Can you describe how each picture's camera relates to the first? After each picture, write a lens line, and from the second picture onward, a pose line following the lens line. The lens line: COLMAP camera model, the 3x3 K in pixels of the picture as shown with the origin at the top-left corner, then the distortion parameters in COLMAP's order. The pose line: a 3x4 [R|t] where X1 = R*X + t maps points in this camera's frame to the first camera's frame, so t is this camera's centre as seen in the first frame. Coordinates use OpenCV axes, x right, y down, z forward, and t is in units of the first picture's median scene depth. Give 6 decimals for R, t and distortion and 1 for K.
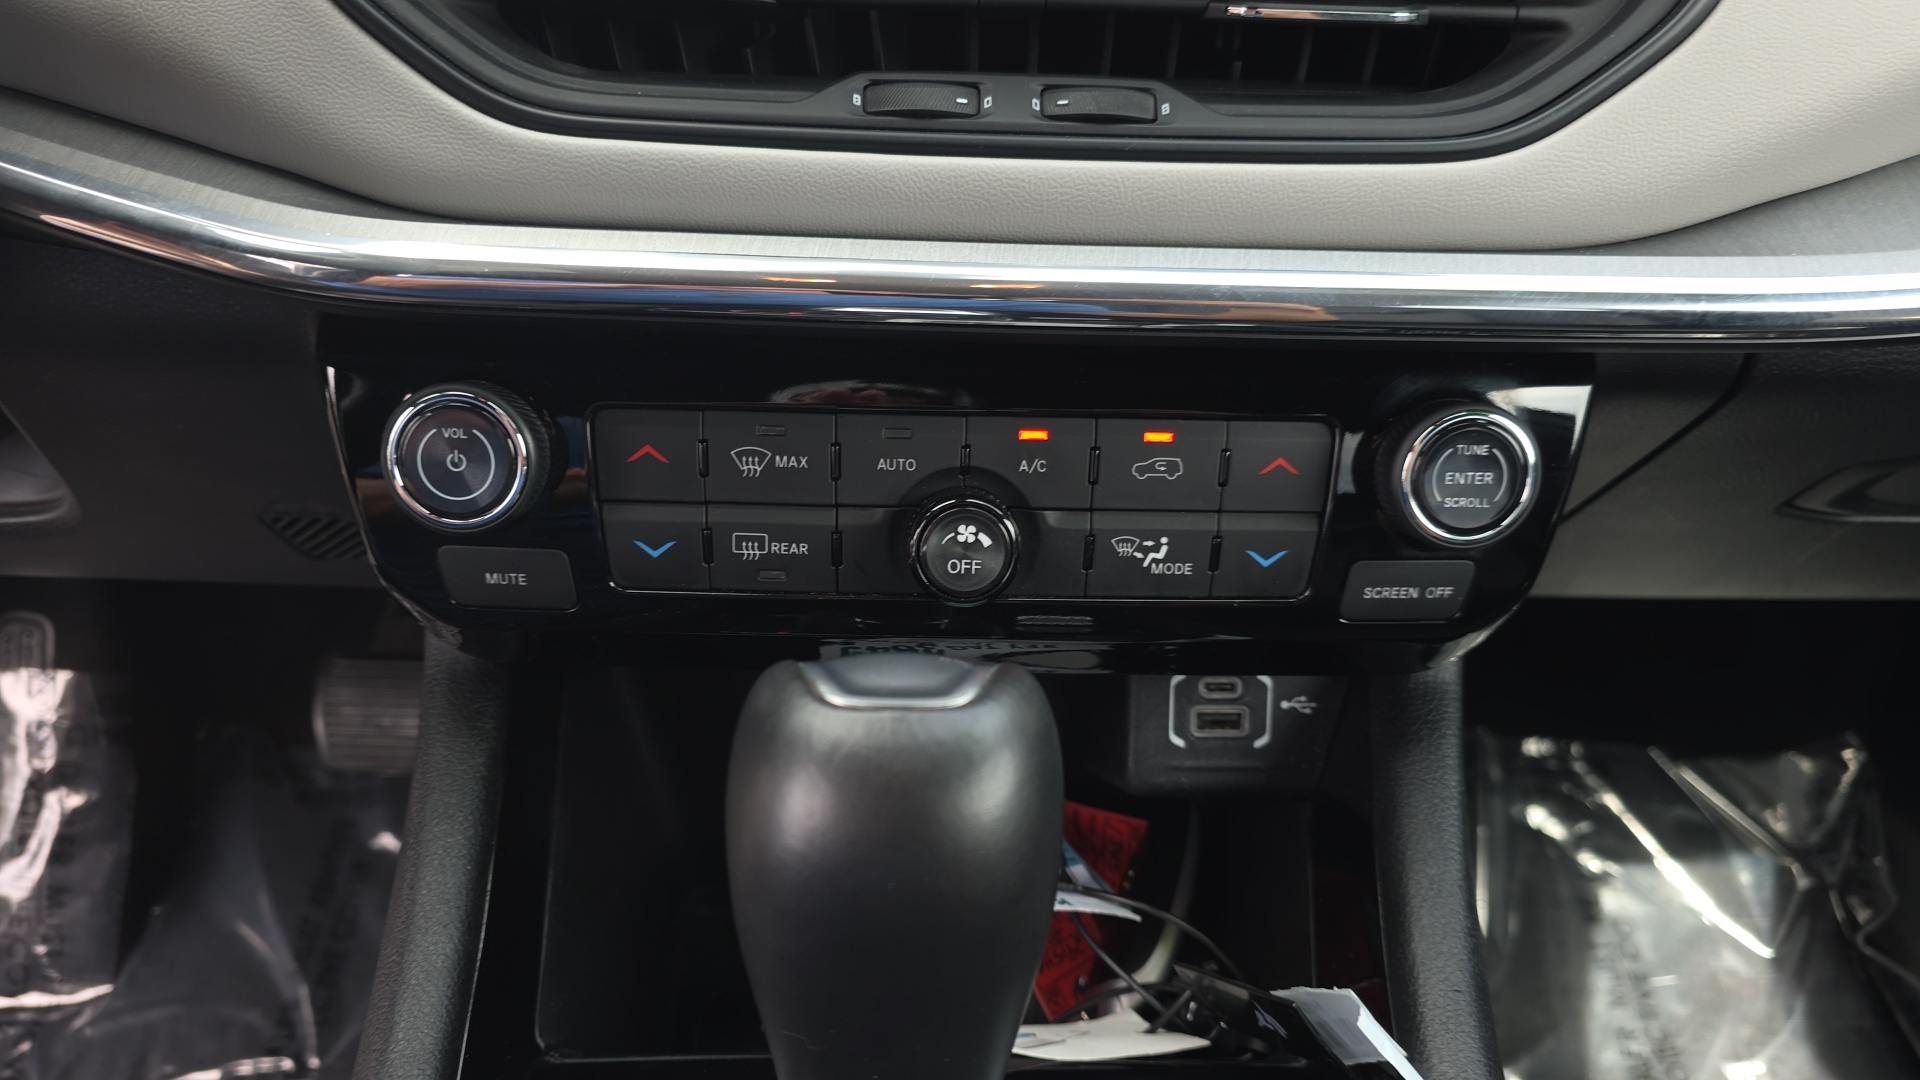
lens RADIAL K [[1318.0, 0, 928.1], [0, 1318.0, 587.1], [0, 0, 1]] dist [0.035414, -0.051116]
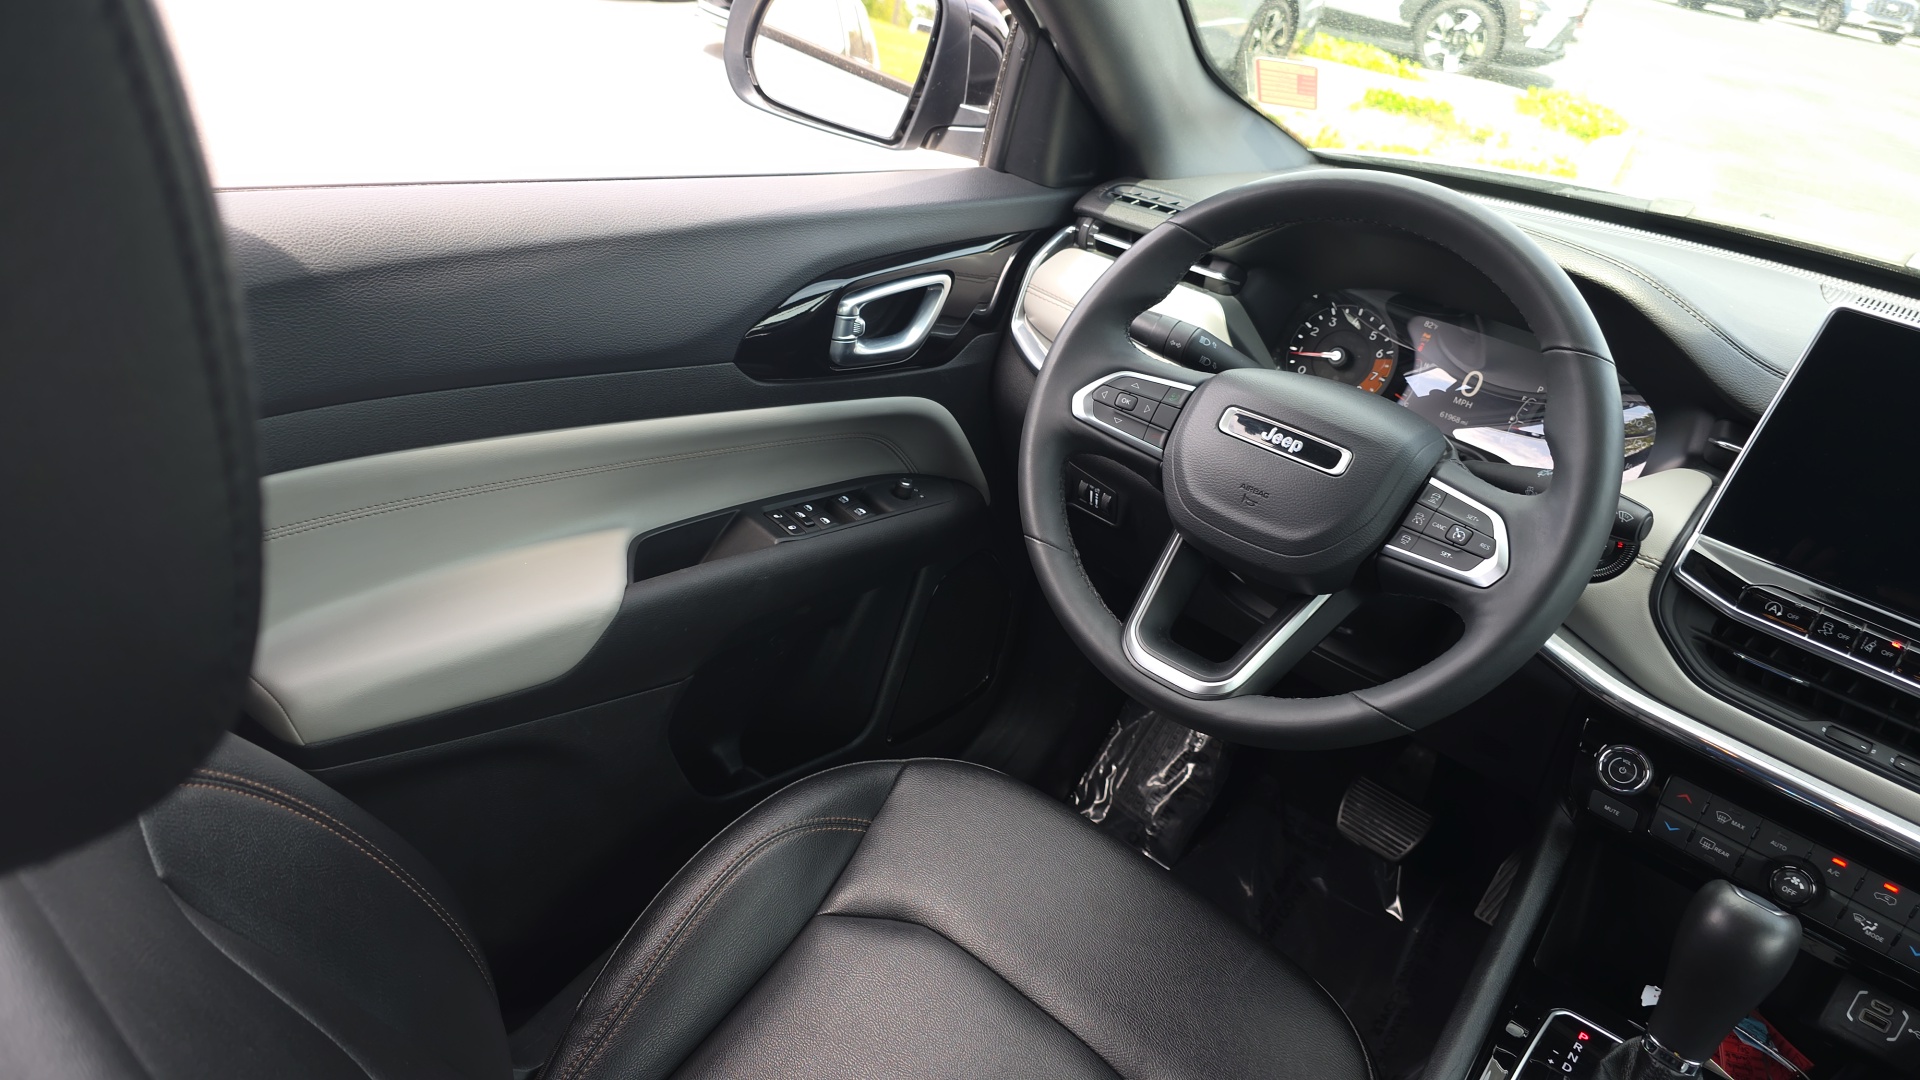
lens RADIAL K [[1297.8, 0, 947.6], [0, 1297.8, 546.3], [0, 0, 1]] dist [0.043890, -0.048723]
pose [[0.744994, 0.393718, -0.538488, -0.088622], [-0.482319, 0.875576, -0.027103, 0.266881], [0.460817, 0.279914, 0.842197, -2.244388]]
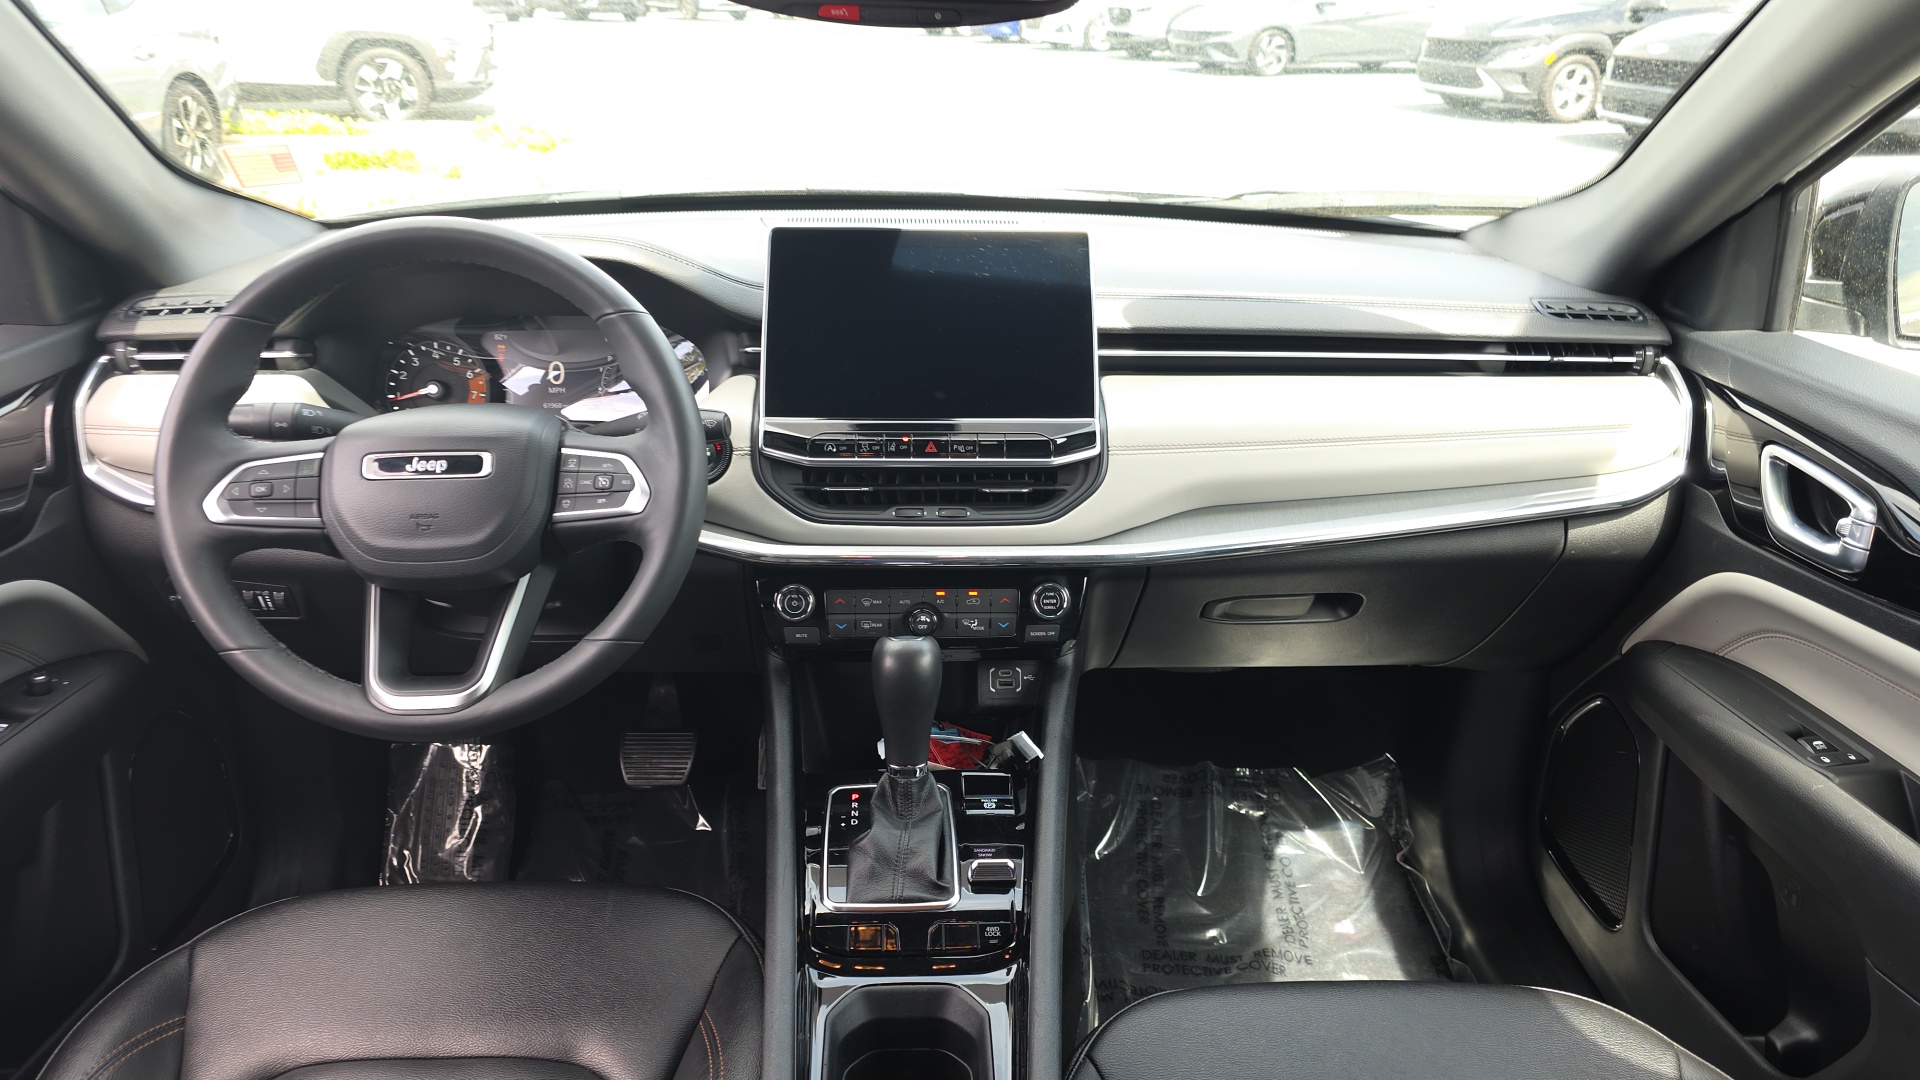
lens RADIAL K [[1282.2, 0, 957.6], [0, 1282.2, 549.1], [0, 0, 1]] dist [0.055651, -0.064508]
pose [[0.999325, -0.023486, 0.028247, 0.026970], [0.028584, 0.980124, -0.196317, 0.482914], [-0.023075, 0.196992, 0.980133, -2.637702]]
